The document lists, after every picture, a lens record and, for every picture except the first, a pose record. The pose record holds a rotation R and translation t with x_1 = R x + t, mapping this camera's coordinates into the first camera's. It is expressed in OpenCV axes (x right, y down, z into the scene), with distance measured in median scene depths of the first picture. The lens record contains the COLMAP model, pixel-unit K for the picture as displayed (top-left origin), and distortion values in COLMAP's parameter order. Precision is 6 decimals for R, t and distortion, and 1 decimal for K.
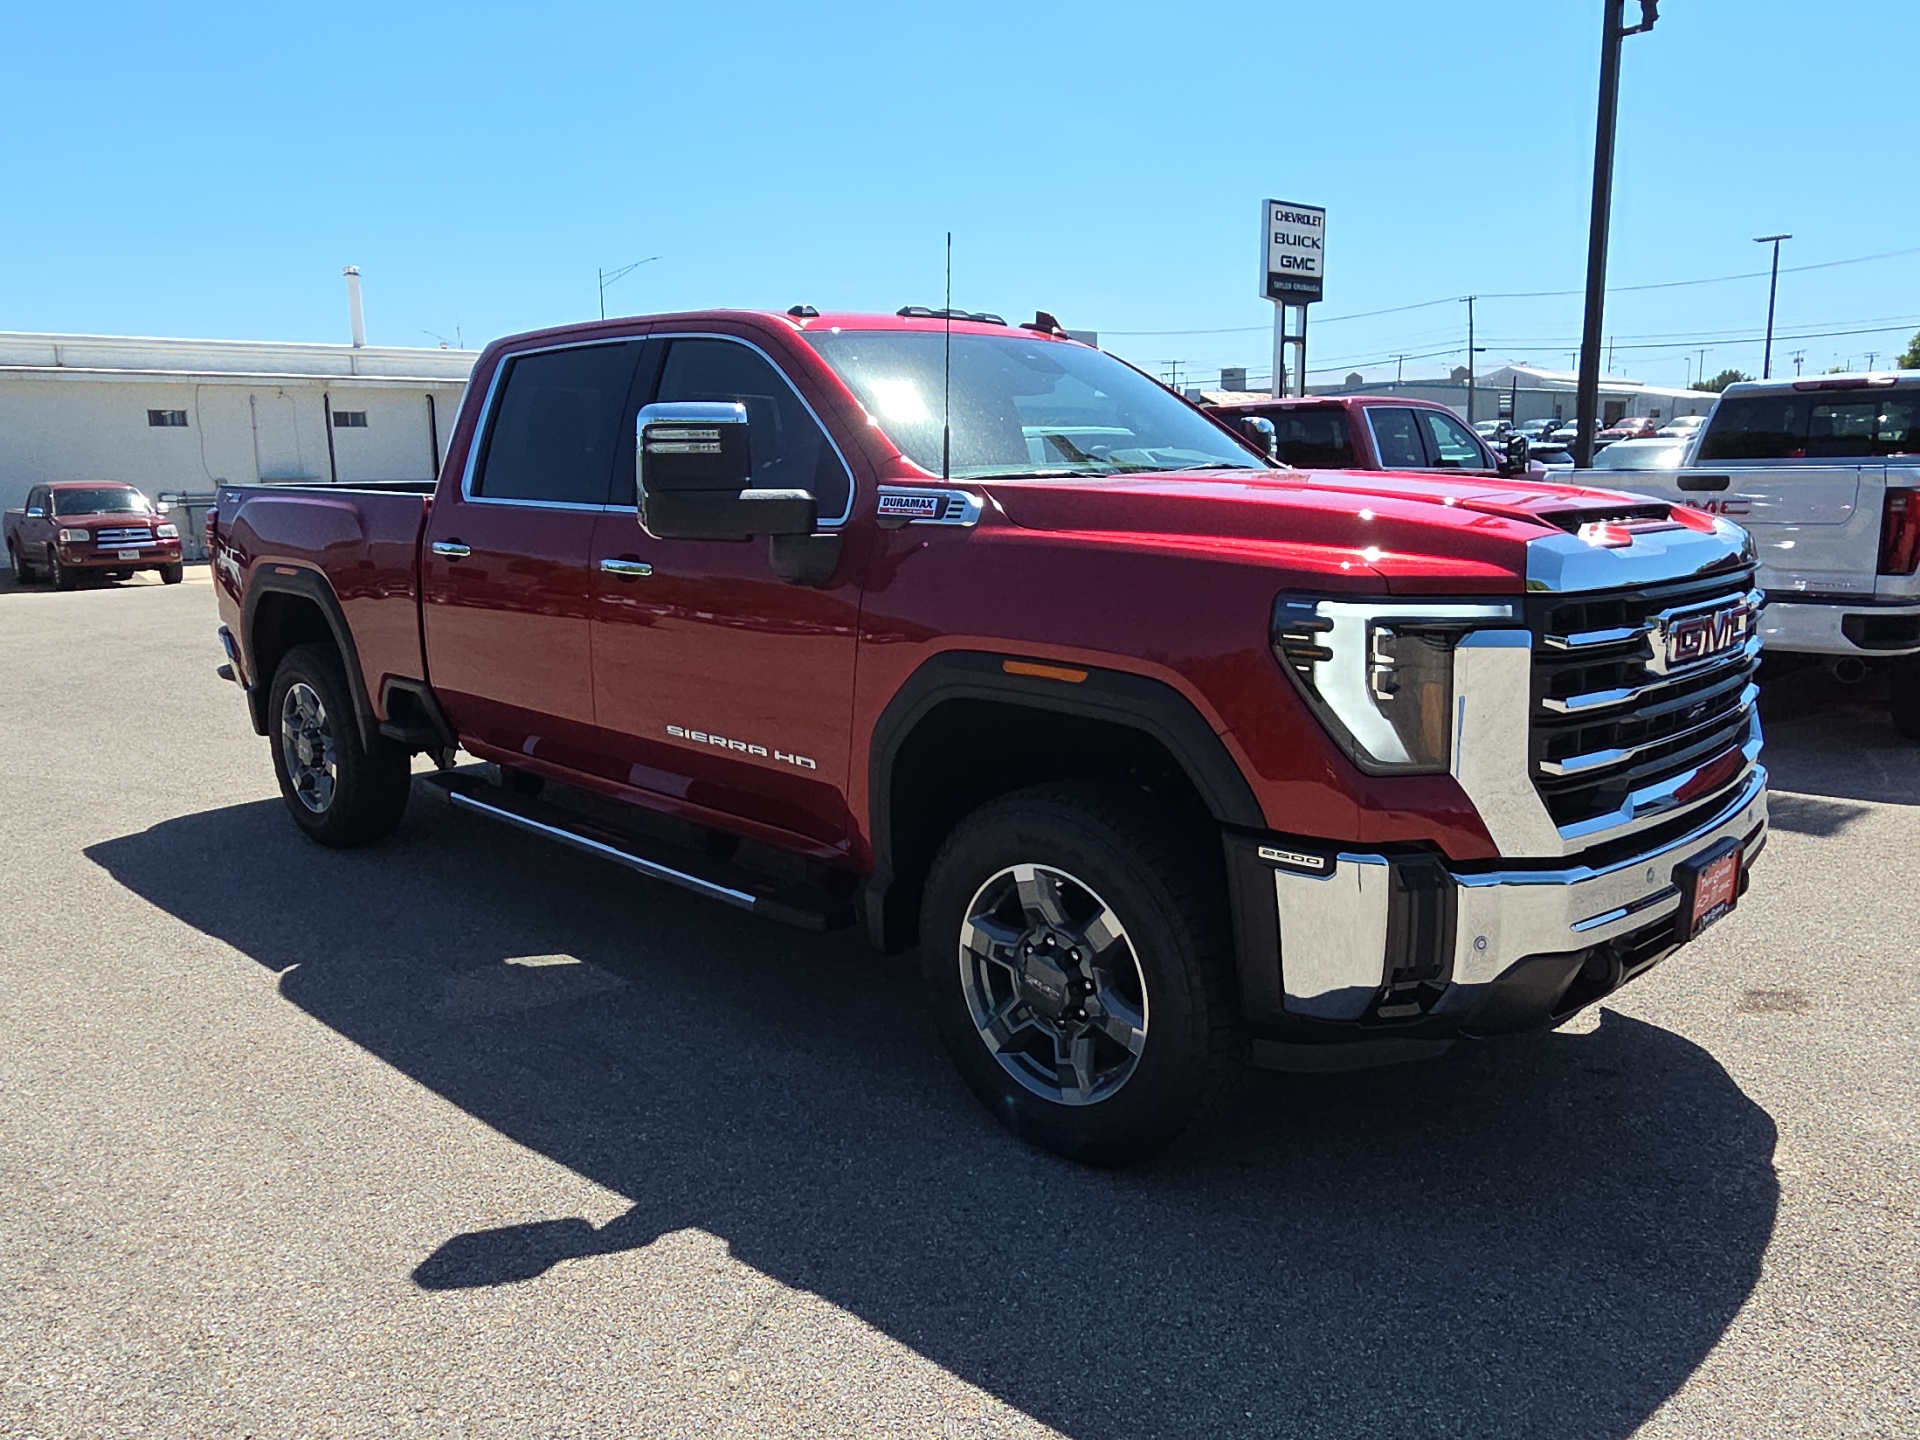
lens RADIAL K [[1407.0, 0, 942.3], [0, 1407.0, 723.6], [0, 0, 1]] dist [-0.005763, 0.009923]
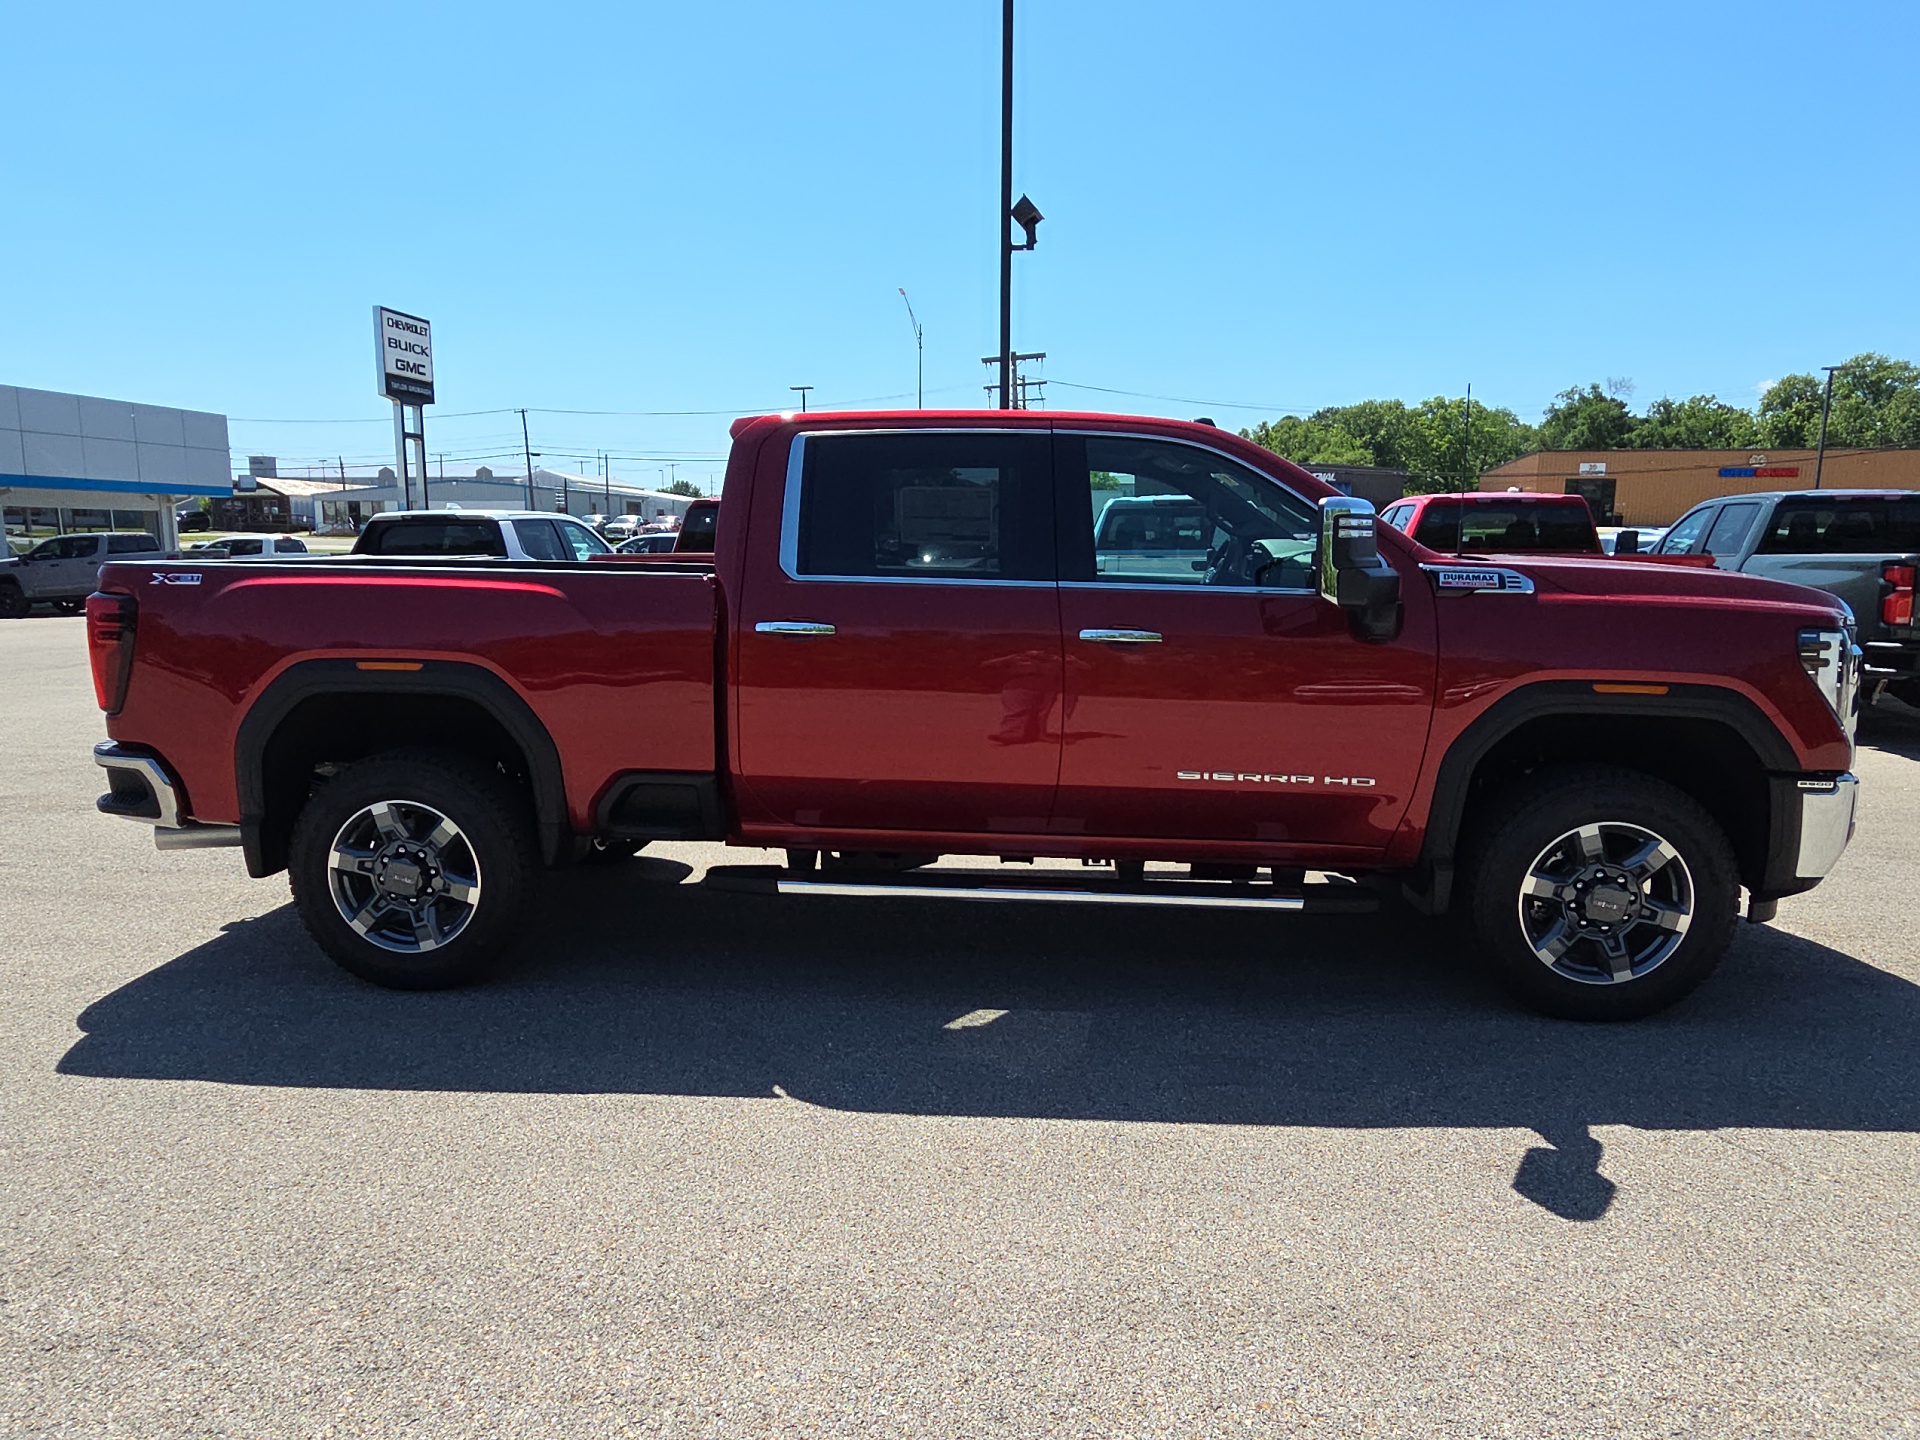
lens RADIAL K [[1212.3, 0, 932.9], [0, 1212.3, 738.5], [0, 0, 1]] dist [-0.001588, -0.003582]
pose [[0.764513, -0.087090, 0.638698, -0.927169], [0.105107, 0.994413, 0.009782, -0.053232], [-0.635982, 0.059653, 0.769395, 0.343049]]
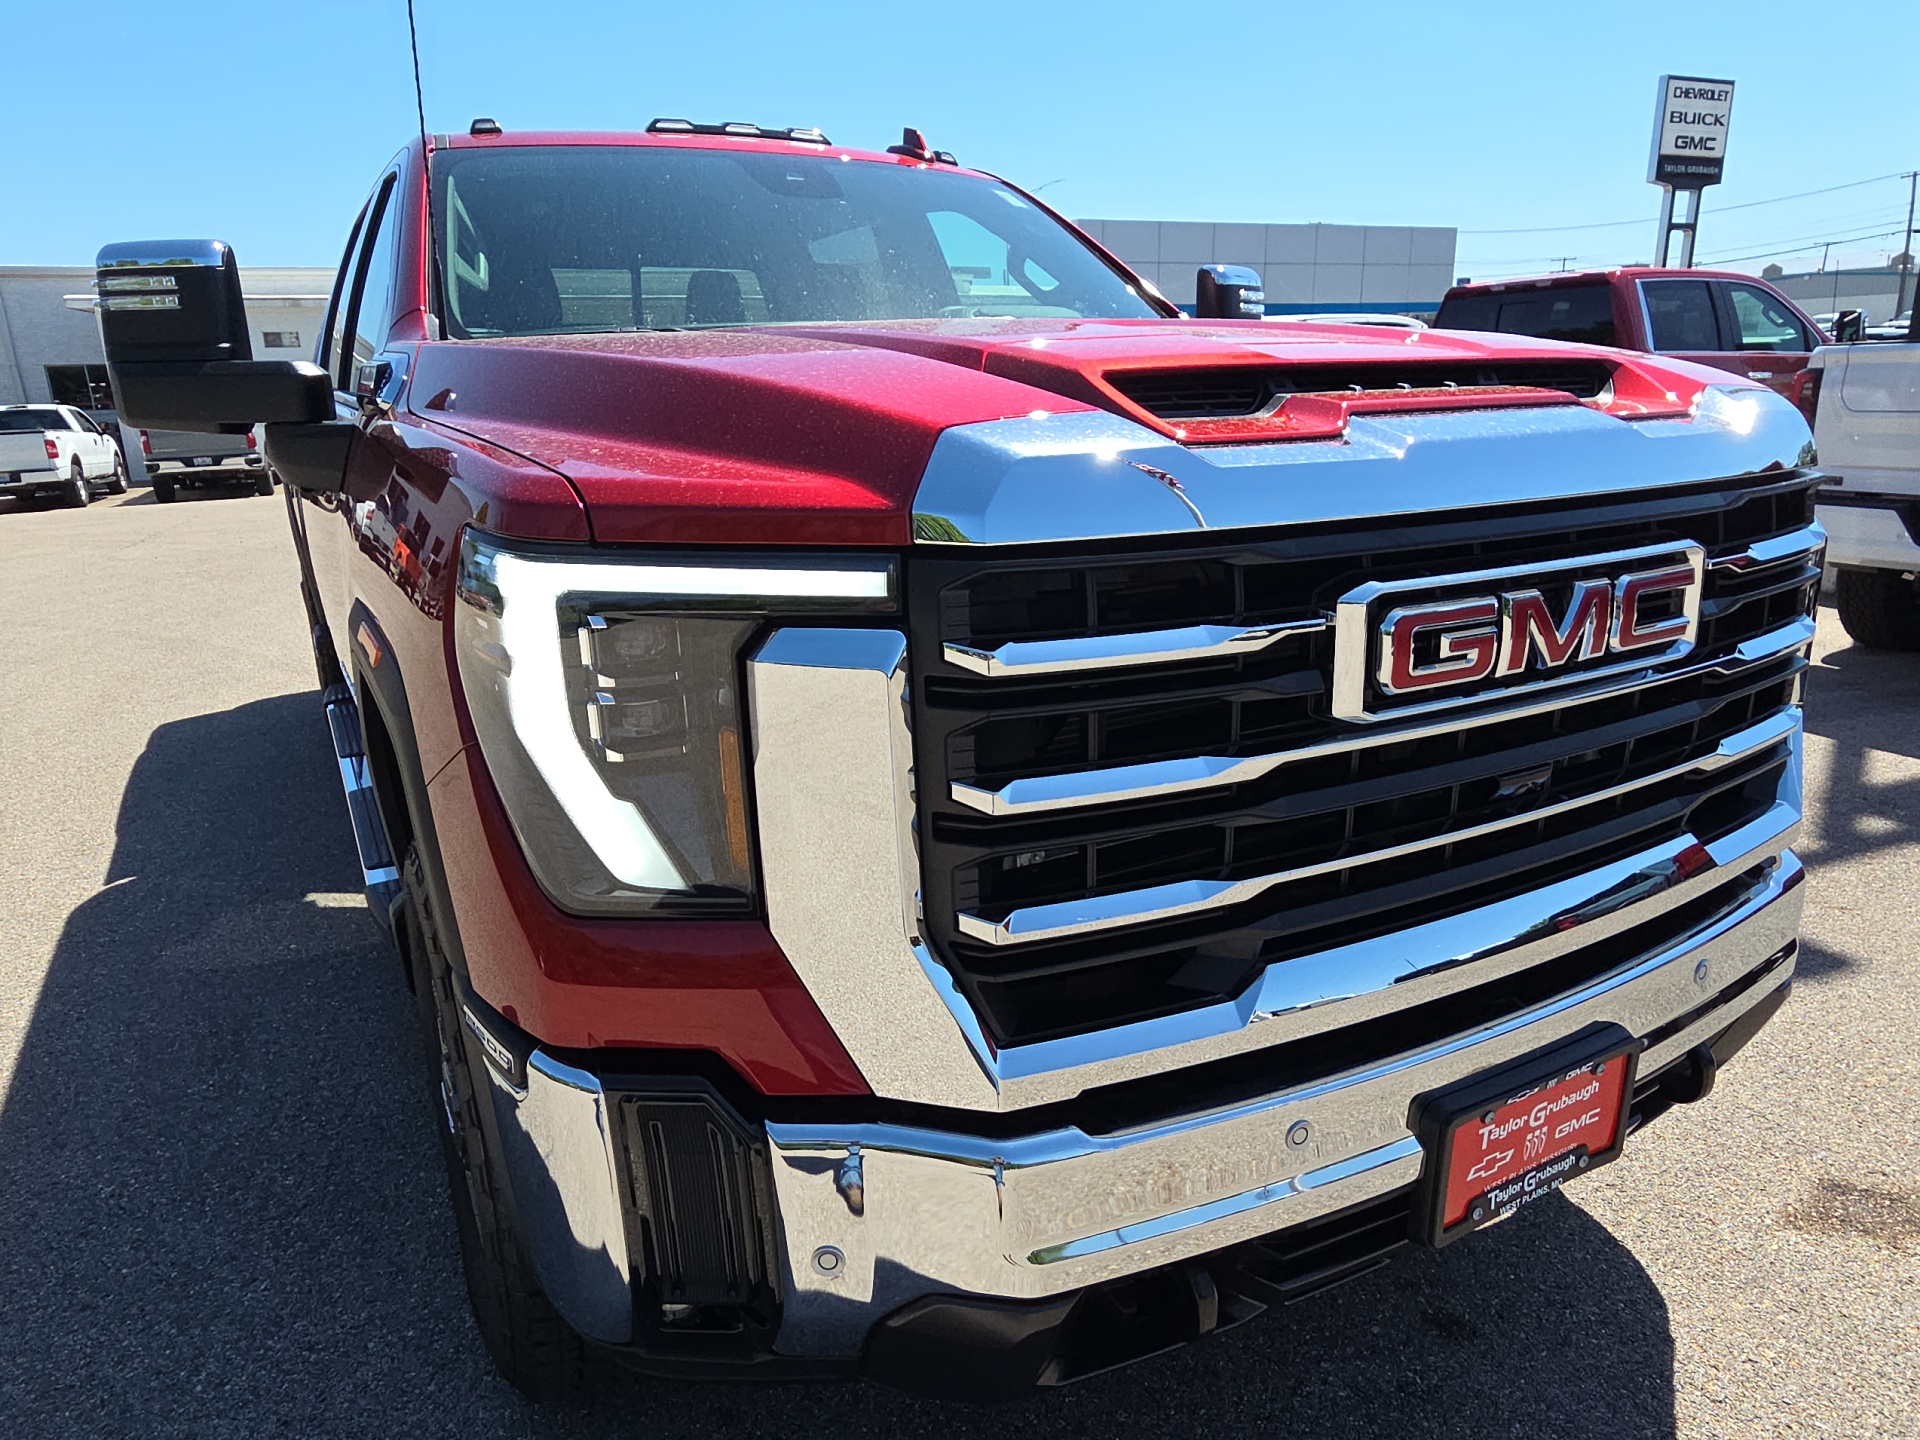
lens RADIAL K [[1220.9, 0, 941.9], [0, 1220.9, 725.4], [0, 0, 1]] dist [0.001293, -0.001243]
pose [[0.957129, 0.067430, -0.281705, 0.332551], [-0.038748, 0.993592, 0.106179, -0.047993], [0.287060, -0.090711, 0.953608, 0.389505]]
